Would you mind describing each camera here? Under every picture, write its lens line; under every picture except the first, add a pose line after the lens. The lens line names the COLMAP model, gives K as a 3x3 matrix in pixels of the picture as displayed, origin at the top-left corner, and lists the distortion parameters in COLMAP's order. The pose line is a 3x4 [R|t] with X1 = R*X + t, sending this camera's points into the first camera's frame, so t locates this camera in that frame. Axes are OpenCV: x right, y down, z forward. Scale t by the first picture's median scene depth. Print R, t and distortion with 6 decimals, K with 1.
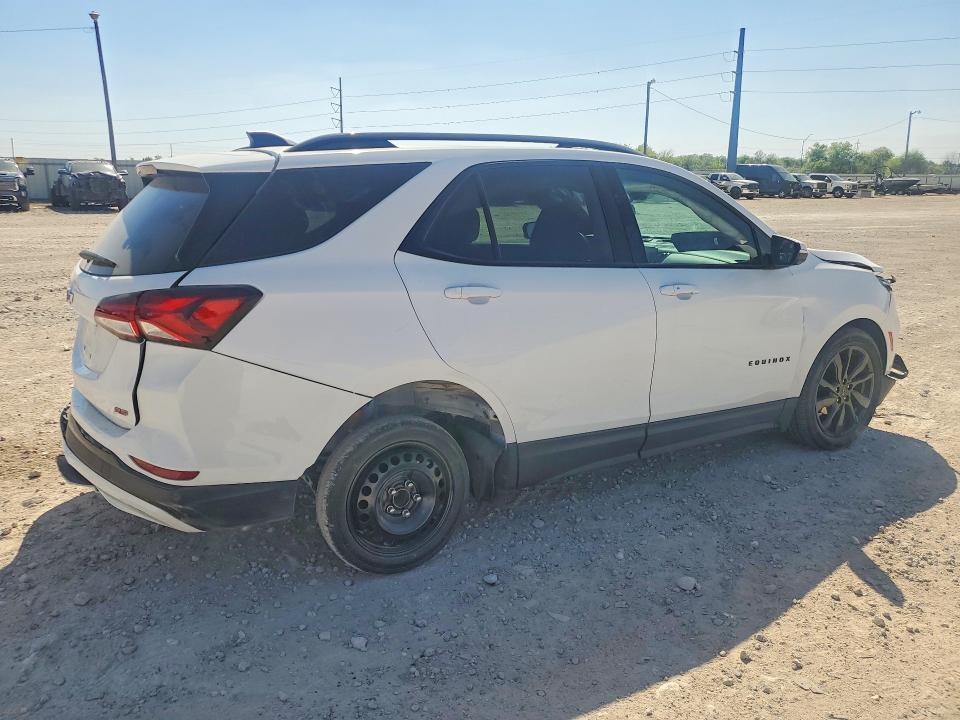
lens RADIAL K [[698.0, 0, 480.0], [0, 698.0, 360.0], [0, 0, 1]] dist [0.067833, -0.053548]
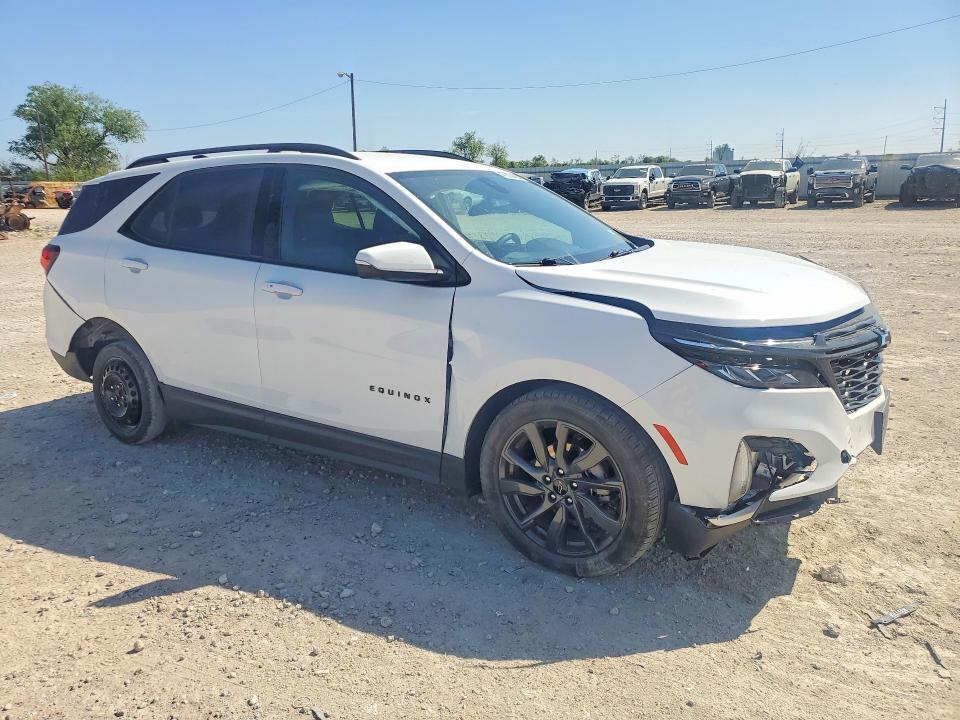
lens RADIAL K [[698.0, 0, 480.0], [0, 698.0, 360.0], [0, 0, 1]] dist [0.067833, -0.053548]
pose [[0.468236, 0.195304, -0.861749, 1.298906], [-0.190397, 0.974657, 0.117440, -0.171156], [0.862847, 0.109085, 0.493555, 0.753078]]
